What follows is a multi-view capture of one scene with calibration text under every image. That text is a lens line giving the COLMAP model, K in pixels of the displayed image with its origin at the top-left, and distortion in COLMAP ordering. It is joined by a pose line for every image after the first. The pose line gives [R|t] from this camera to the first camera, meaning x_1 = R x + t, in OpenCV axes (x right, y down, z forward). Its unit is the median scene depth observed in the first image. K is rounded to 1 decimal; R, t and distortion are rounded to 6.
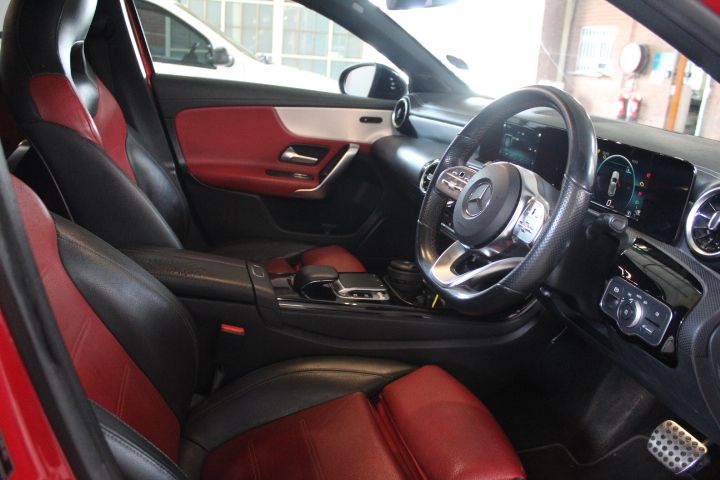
lens RADIAL K [[585.2, 0, 360.0], [0, 585.2, 240.0], [0, 0, 1]] dist [-0.090700, 0.004633]
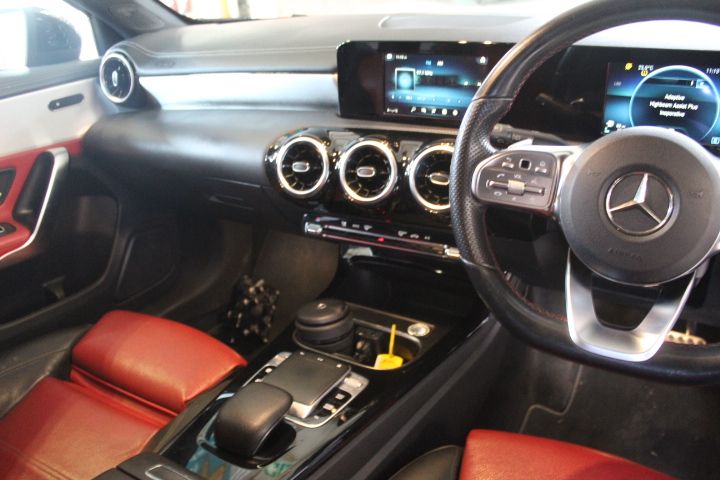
lens RADIAL K [[585.2, 0, 360.0], [0, 585.2, 240.0], [0, 0, 1]] dist [-0.090700, 0.004633]
pose [[0.716747, -0.418115, 0.558081, -0.165874], [0.326413, 0.908380, 0.261345, -0.137472], [-0.616221, -0.005153, 0.787556, 0.355932]]
